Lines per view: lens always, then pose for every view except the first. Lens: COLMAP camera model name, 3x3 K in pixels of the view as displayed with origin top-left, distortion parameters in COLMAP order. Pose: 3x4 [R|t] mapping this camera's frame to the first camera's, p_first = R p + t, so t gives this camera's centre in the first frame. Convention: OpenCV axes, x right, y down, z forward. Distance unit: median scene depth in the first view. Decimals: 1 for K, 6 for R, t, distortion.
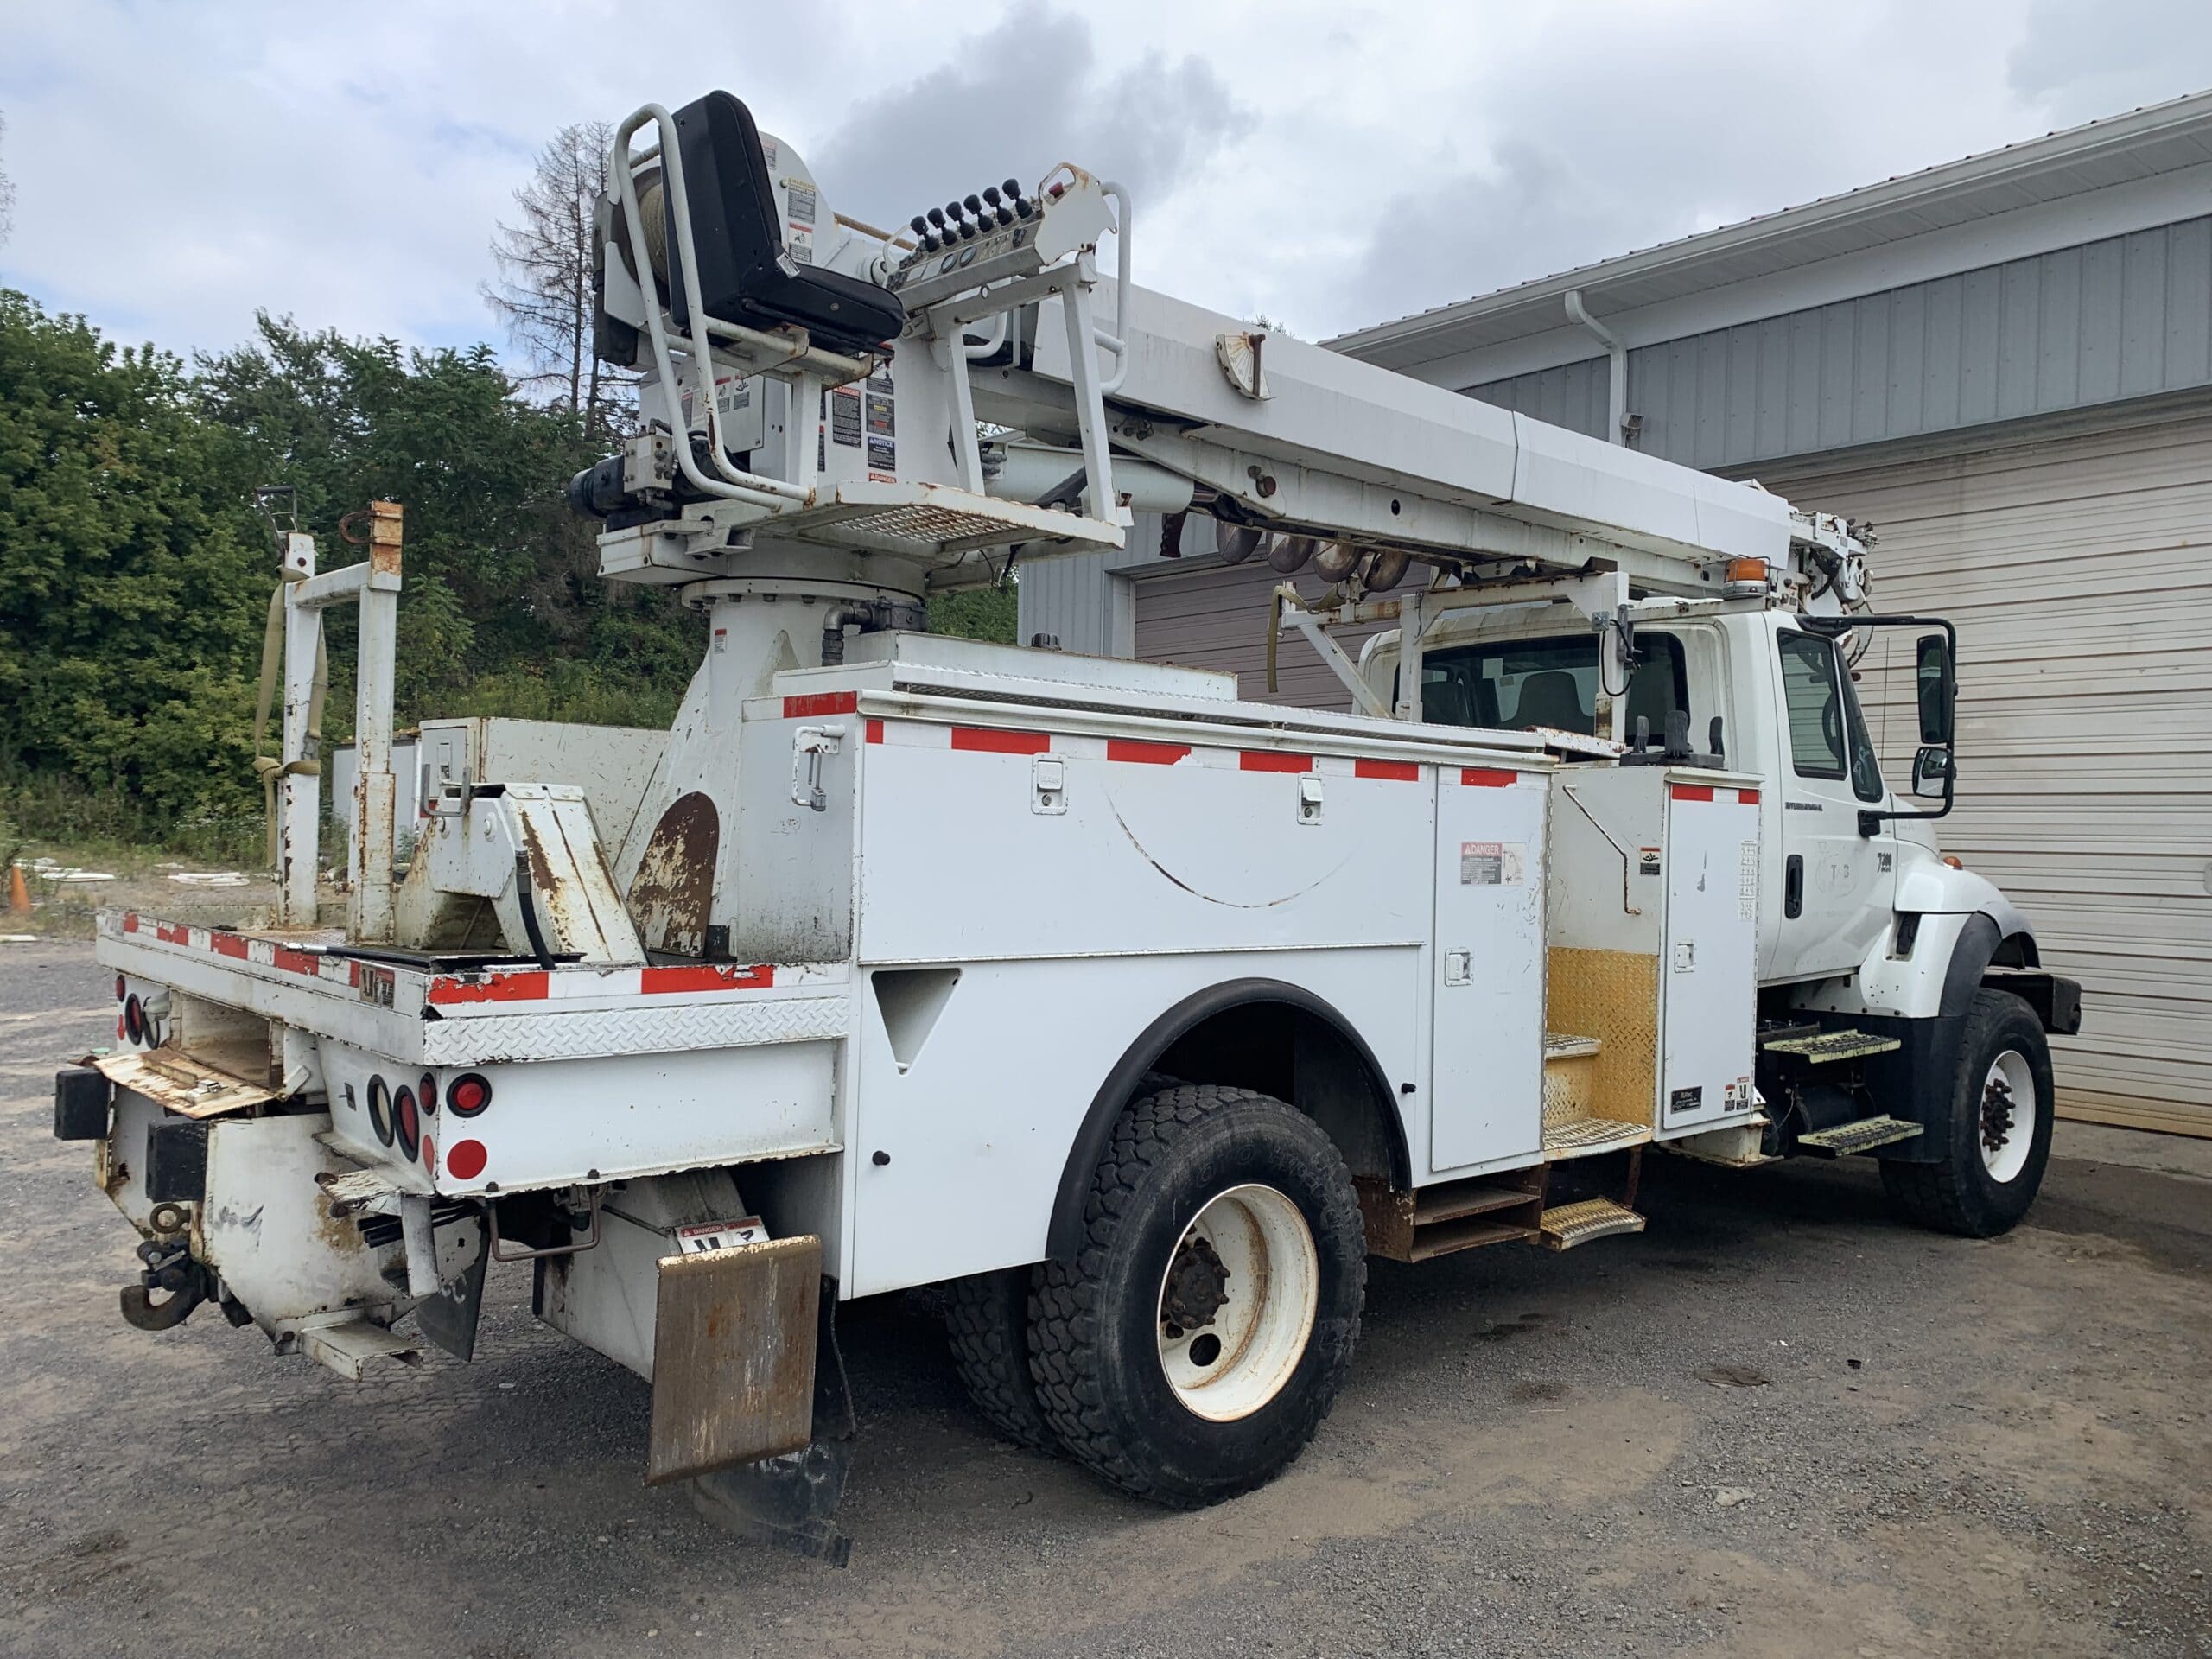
lens RADIAL K [[1740.4, 0, 1084.5], [0, 1740.4, 827.2], [0, 0, 1]] dist [0.087504, -0.156181]
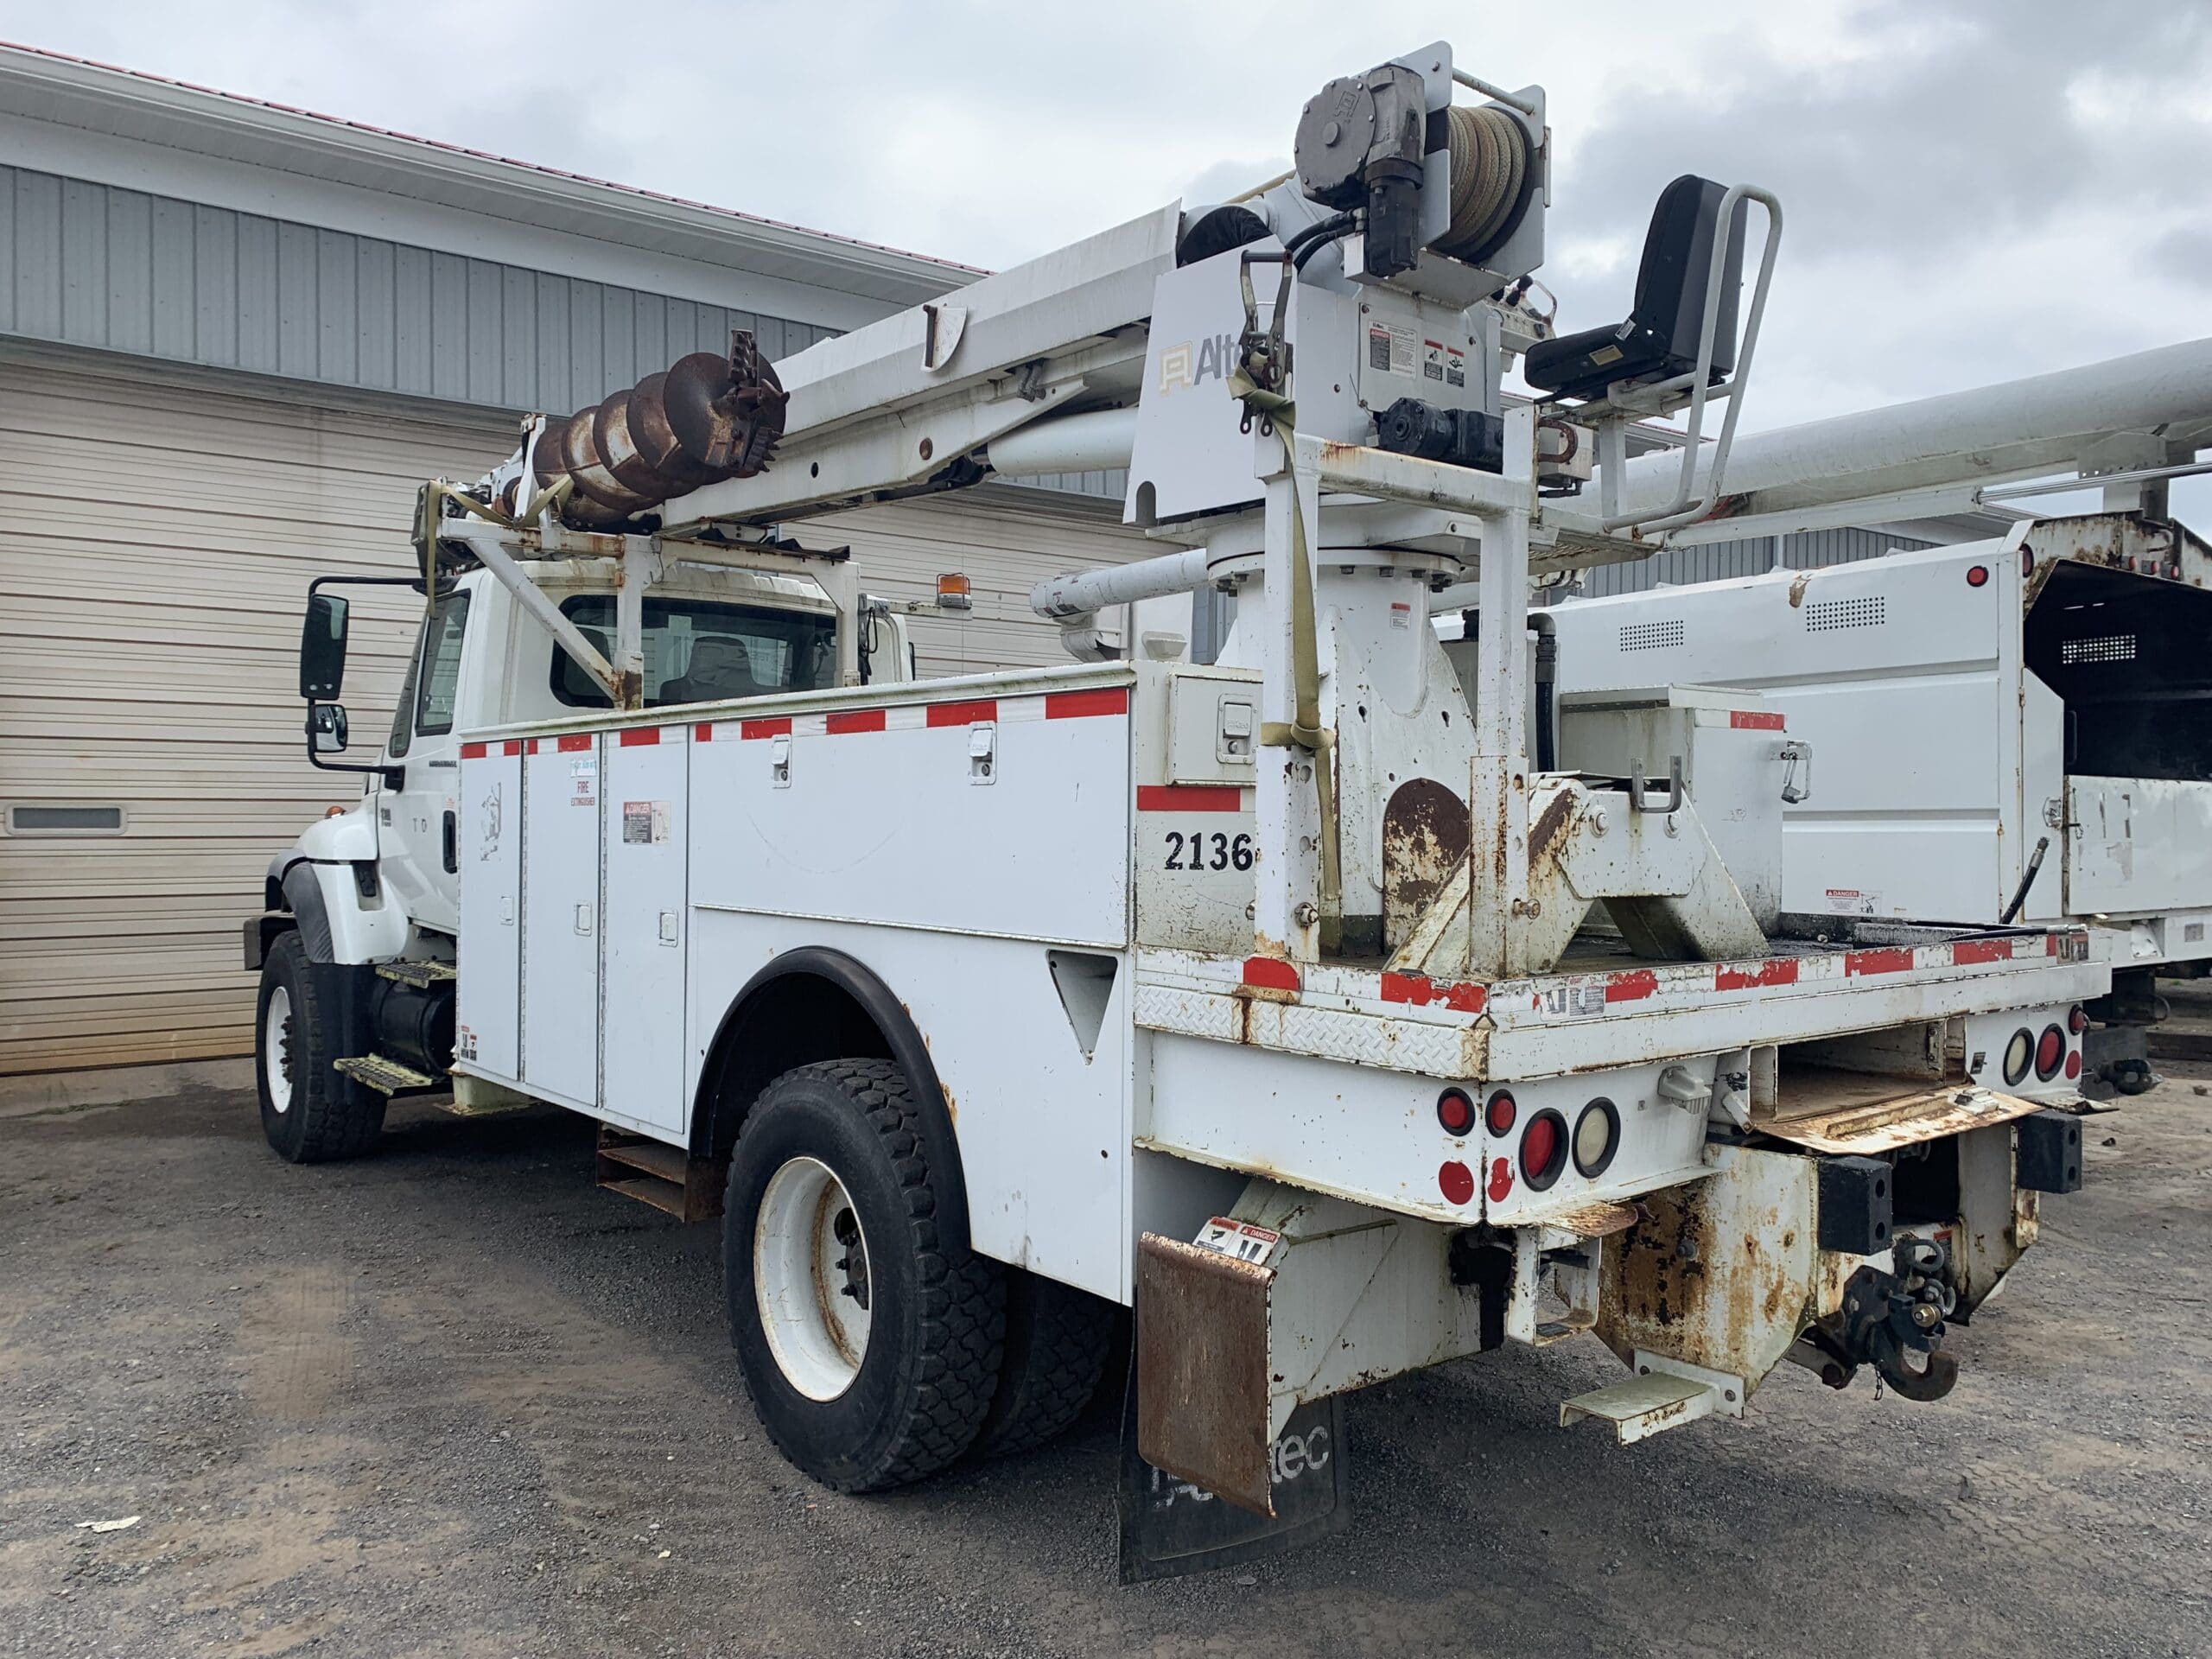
lens RADIAL K [[1740.4, 0, 1084.5], [0, 1740.4, 827.2], [0, 0, 1]] dist [0.087504, -0.156181]
pose [[0.003369, -0.040285, 0.999183, -0.824036], [-0.011726, 0.999118, 0.040322, -0.020998], [-0.999926, -0.011852, 0.002894, 0.836615]]
